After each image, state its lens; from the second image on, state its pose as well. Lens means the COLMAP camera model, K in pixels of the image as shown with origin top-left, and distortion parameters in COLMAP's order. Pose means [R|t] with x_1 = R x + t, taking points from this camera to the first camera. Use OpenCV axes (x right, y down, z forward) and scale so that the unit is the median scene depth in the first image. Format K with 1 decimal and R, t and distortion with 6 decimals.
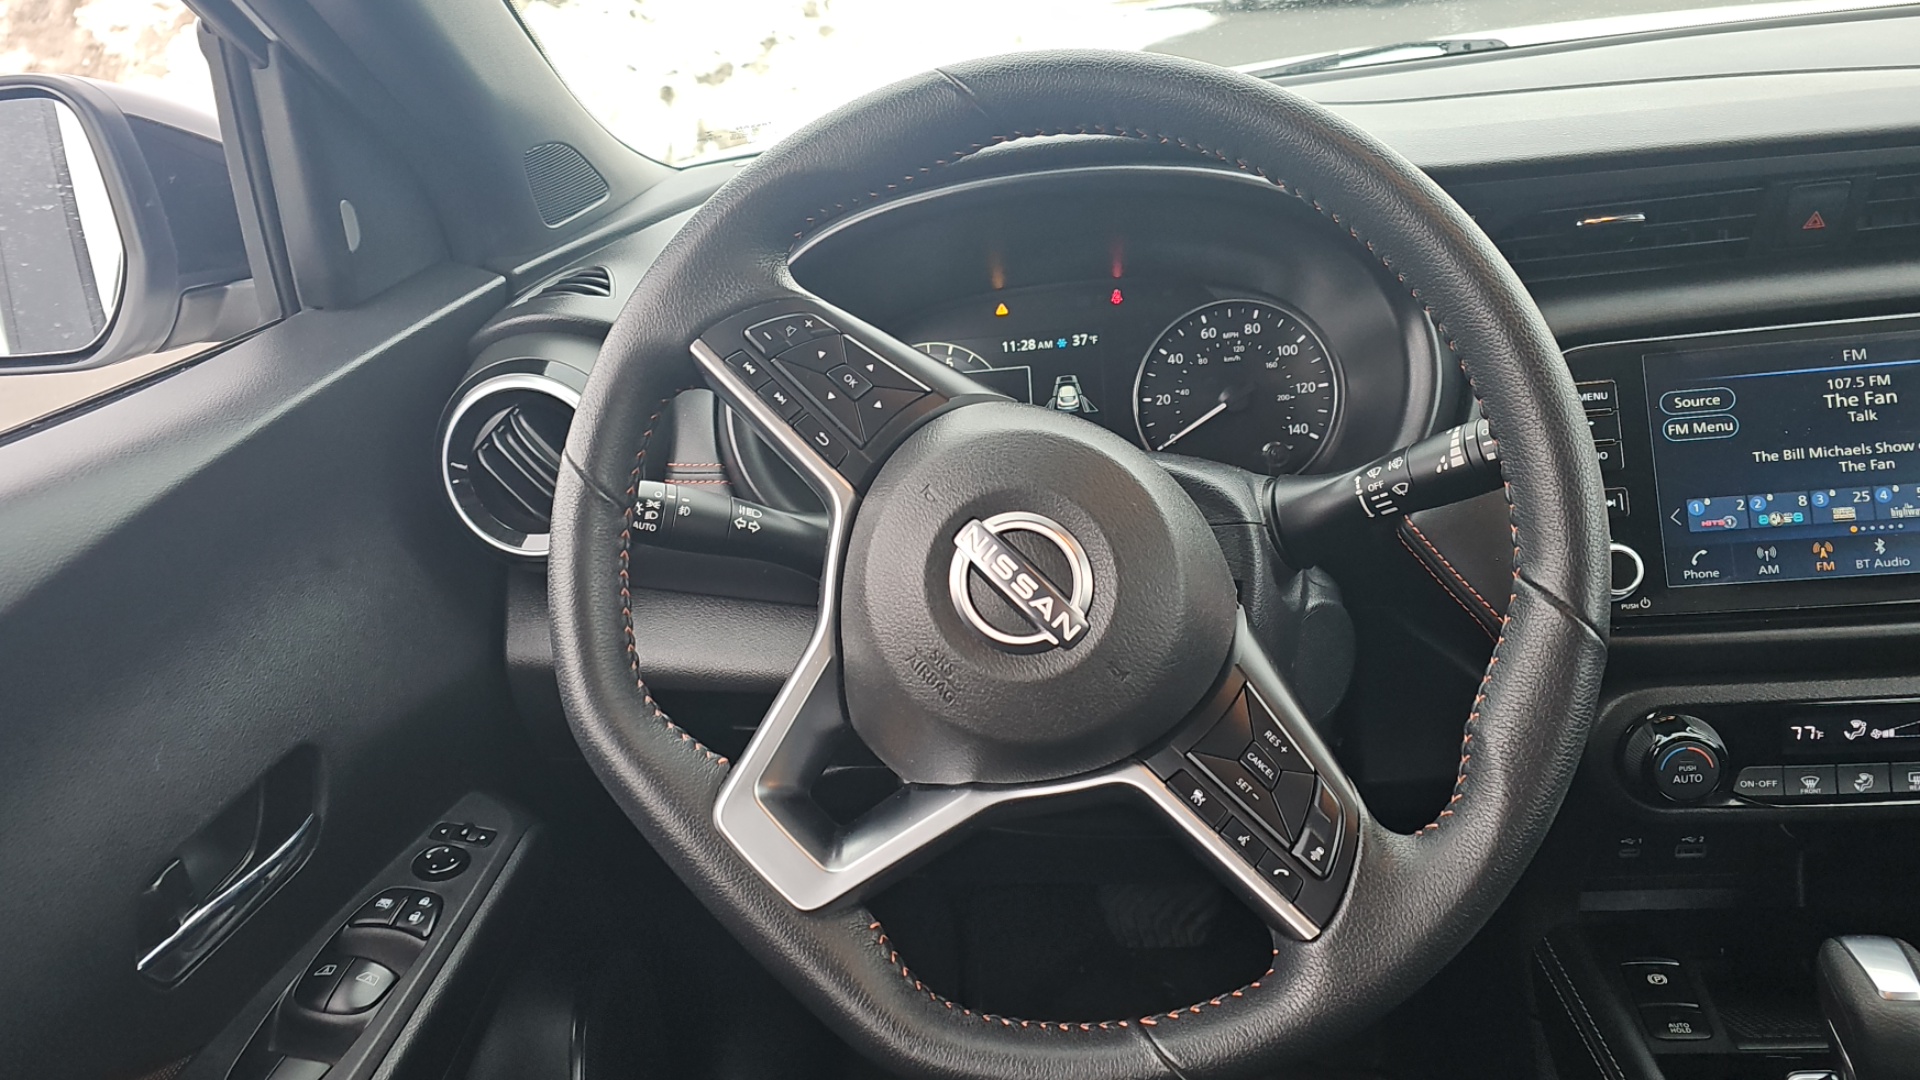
lens RADIAL K [[1325.2, 0, 948.2], [0, 1325.2, 580.1], [0, 0, 1]] dist [0.079914, -0.057005]
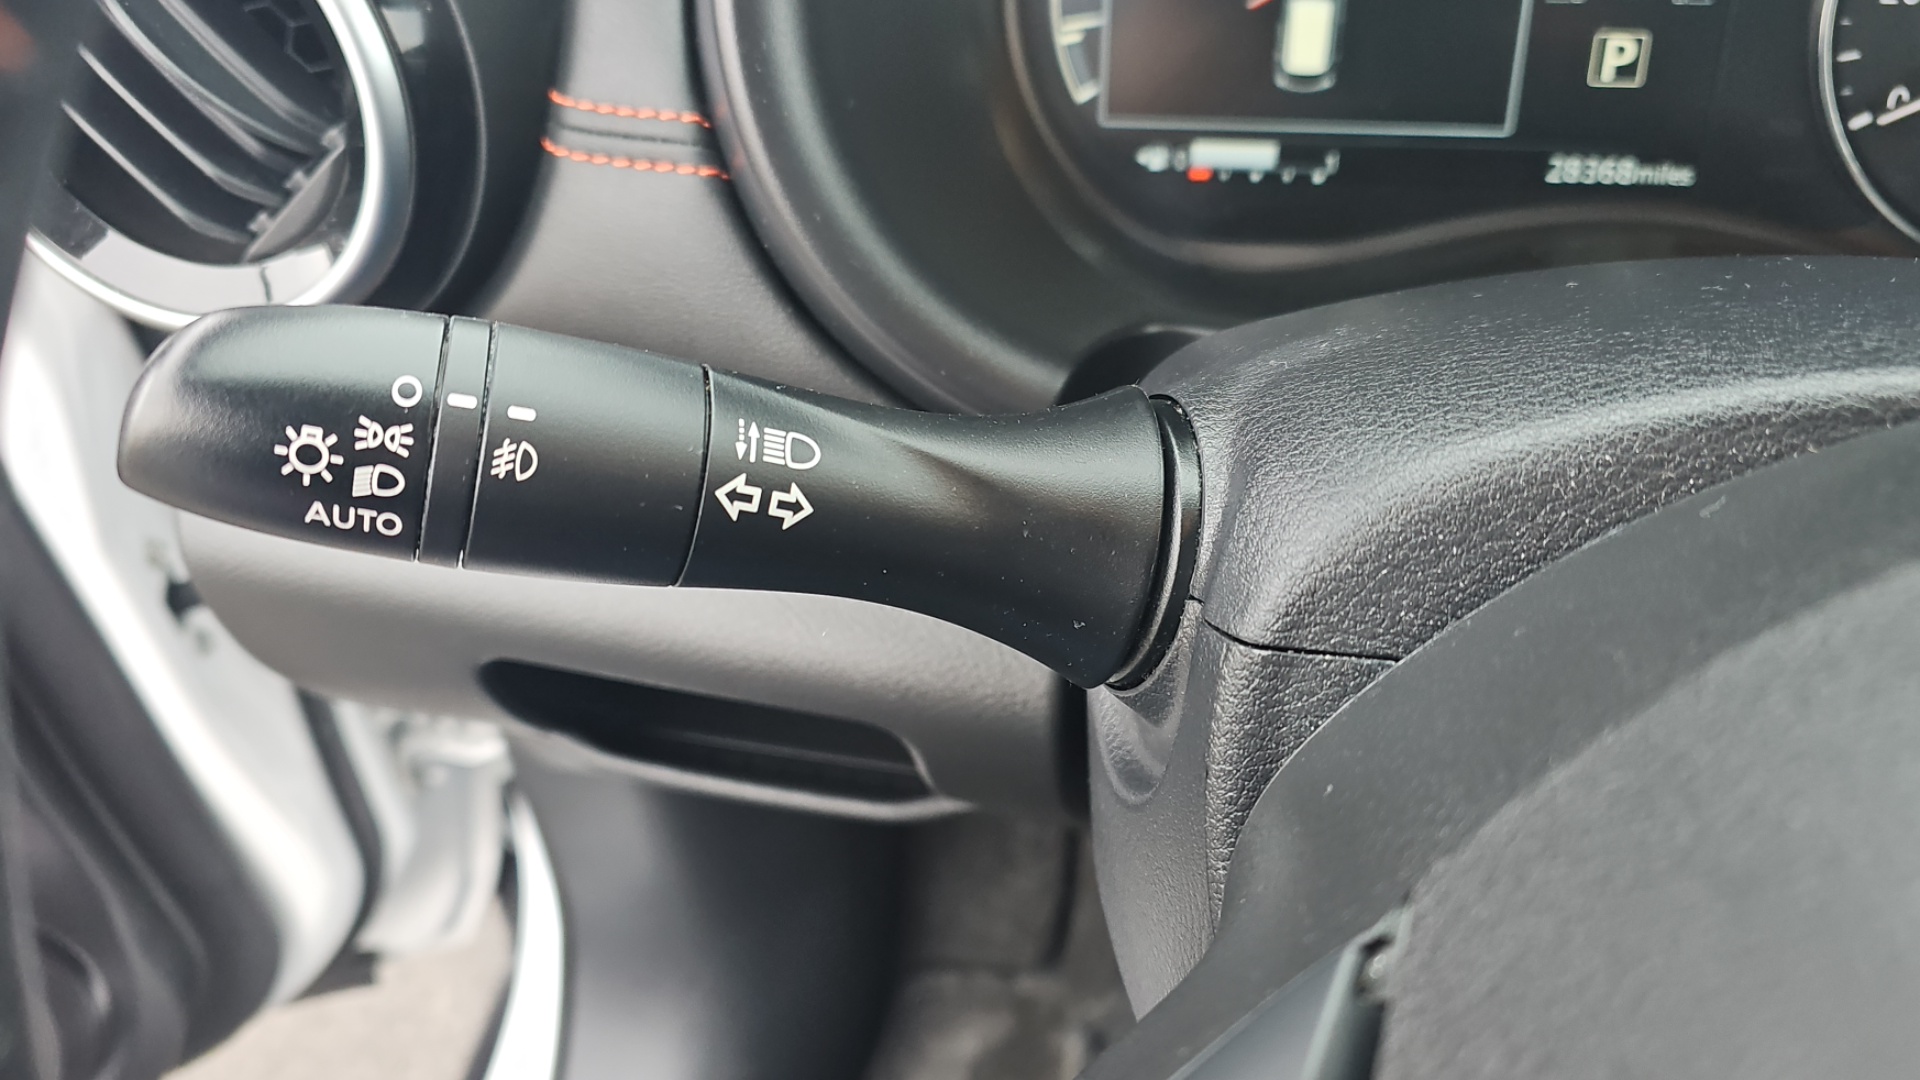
lens RADIAL K [[1363.6, 0, 954.5], [0, 1363.6, 576.2], [0, 0, 1]] dist [0.067642, -0.060786]
pose [[0.997247, 0.073998, -0.004722, -0.108907], [-0.067336, 0.930449, 0.360180, -0.125583], [0.031046, -0.358871, 0.932871, 0.724868]]
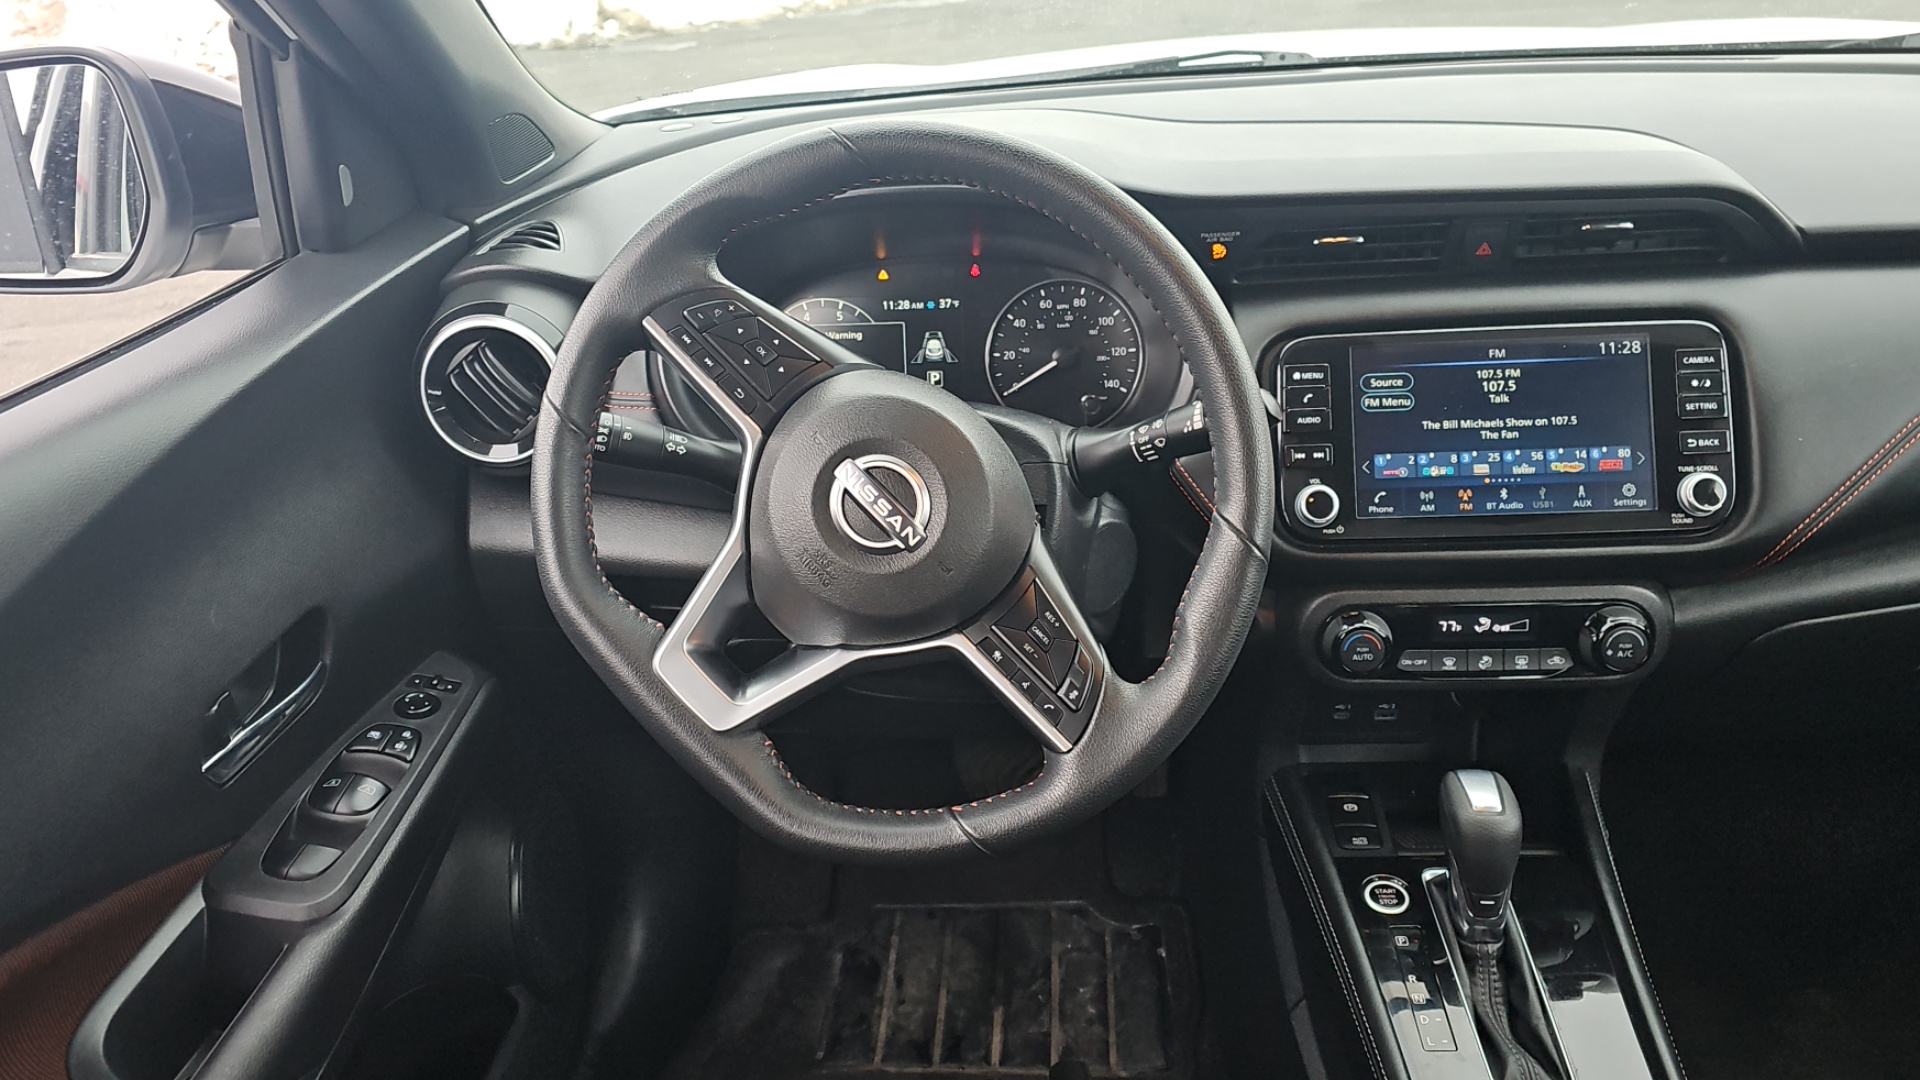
lens RADIAL K [[1314.1, 0, 960.0], [0, 1314.1, 540.0], [0, 0, 1]] dist [0.115465, -0.164722]
pose [[0.995531, 0.030706, 0.089304, 0.011945], [-0.034843, 0.998373, 0.045139, -0.019612], [-0.087773, -0.048049, 0.994981, -0.308221]]
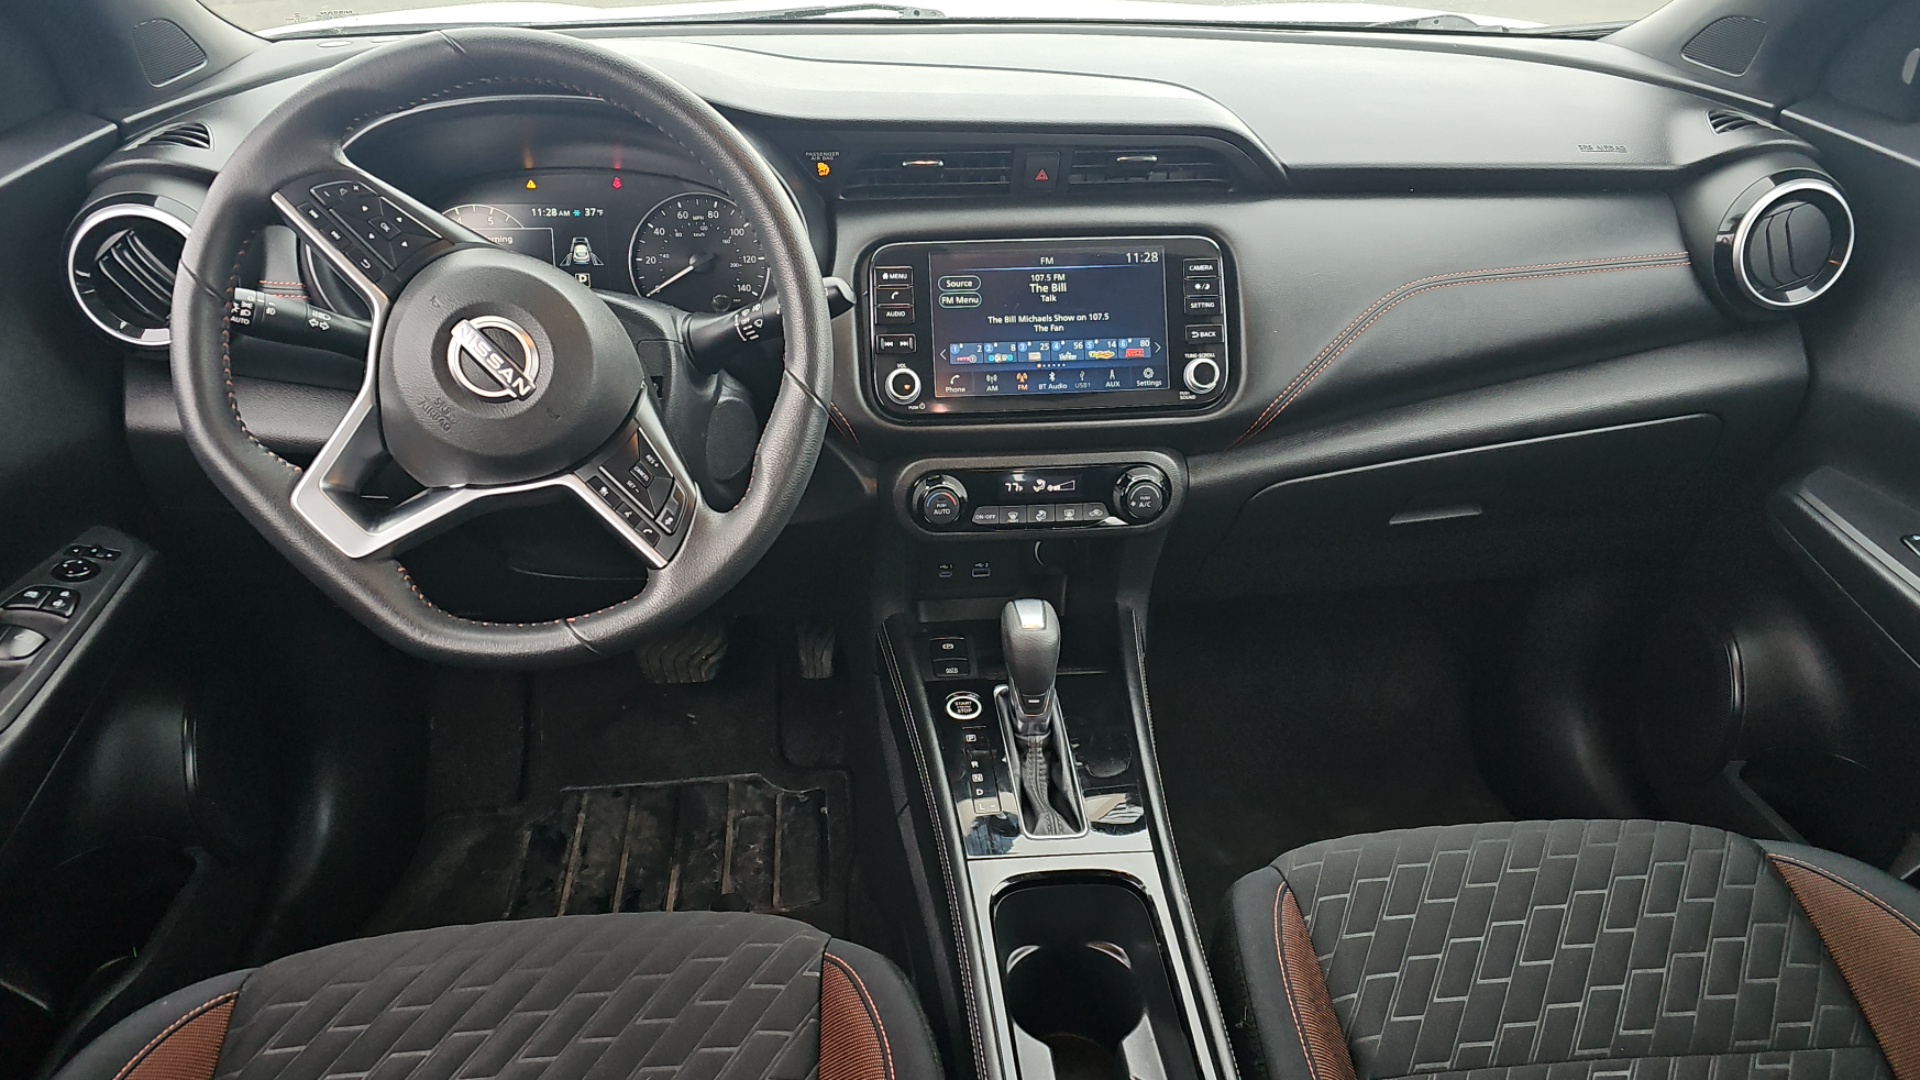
lens RADIAL K [[1300.6, 0, 922.7], [0, 1300.6, 543.8], [0, 0, 1]] dist [0.110201, -0.118413]
pose [[0.969008, 0.010848, 0.246792, 0.126770], [-0.028273, 0.997341, 0.067172, 0.078678], [-0.245407, -0.072068, 0.966738, -0.551786]]
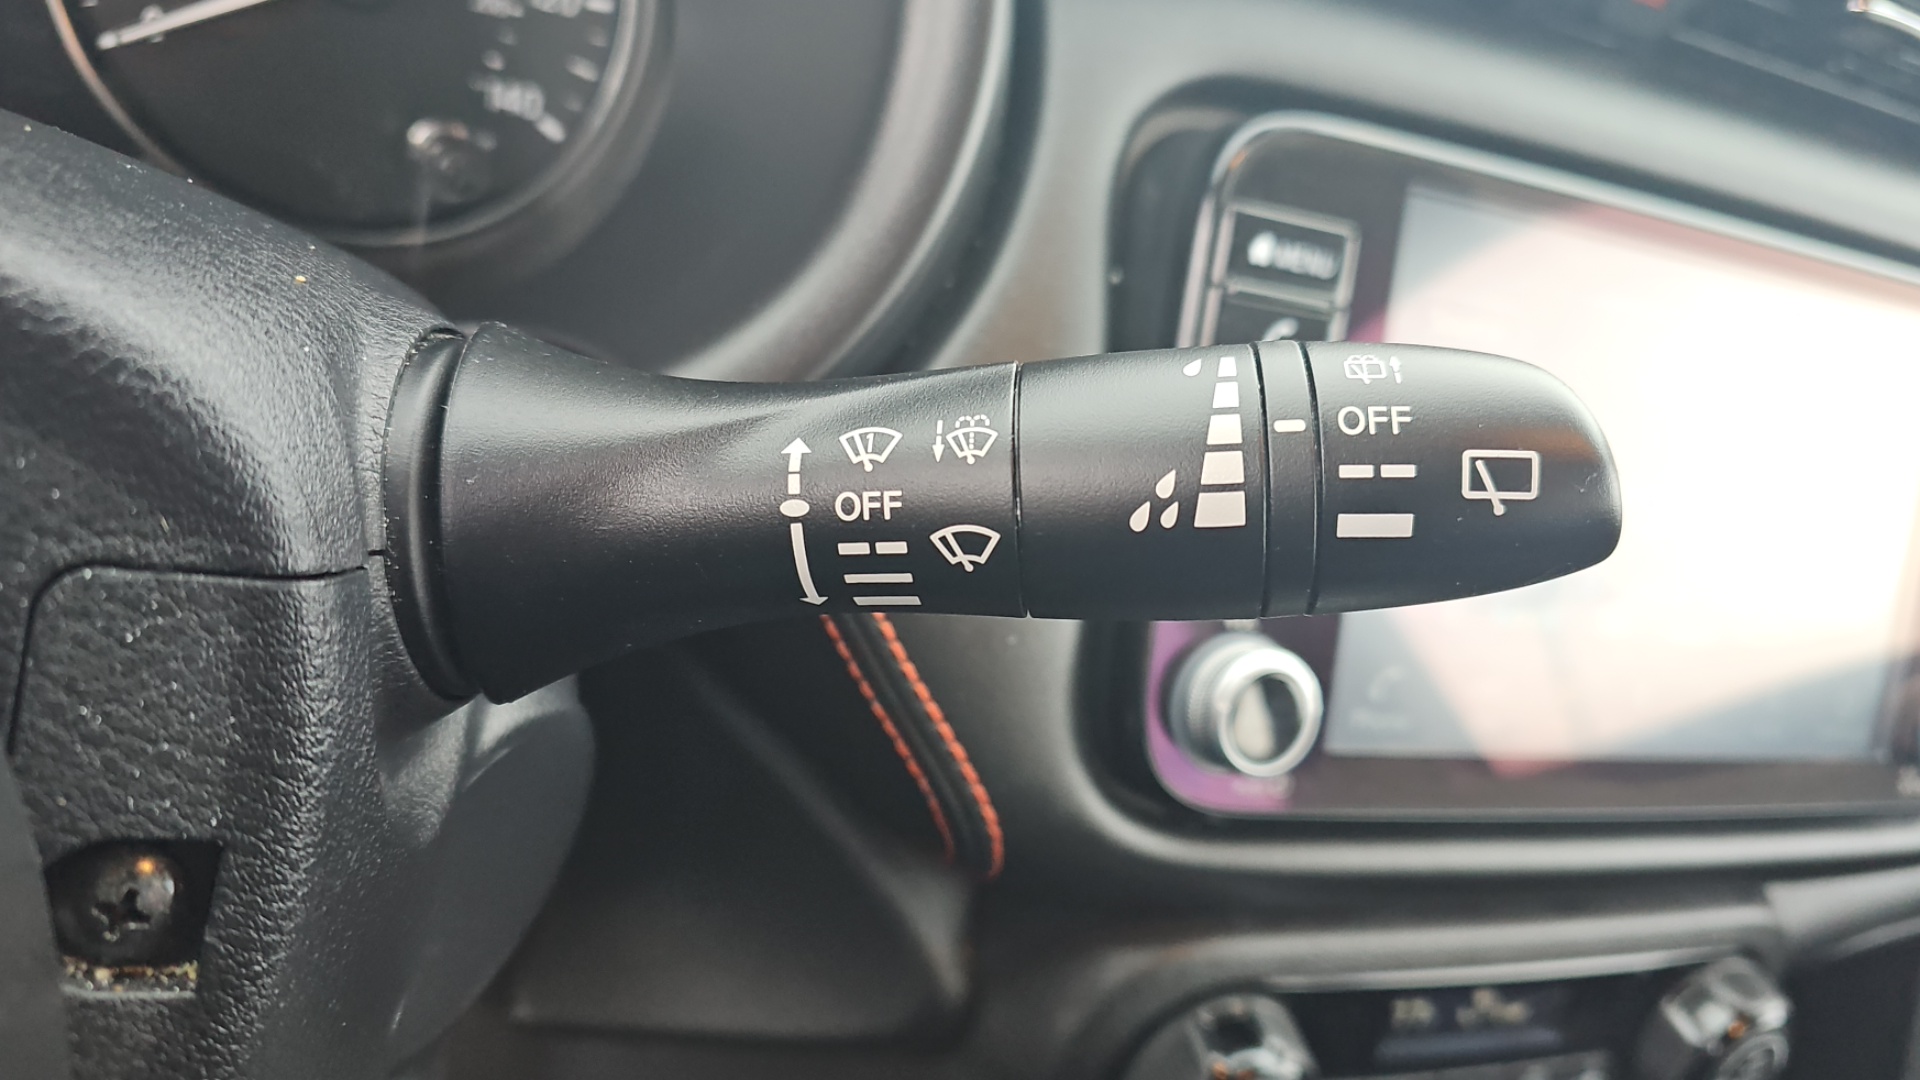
lens RADIAL K [[1403.2, 0, 870.2], [0, 1403.2, 534.4], [0, 0, 1]] dist [0.073948, -0.063425]
pose [[0.836139, 0.119986, 0.535233, 0.168480], [-0.232934, 0.961098, 0.148434, -0.093371], [-0.496601, -0.248785, 0.831561, 0.715457]]
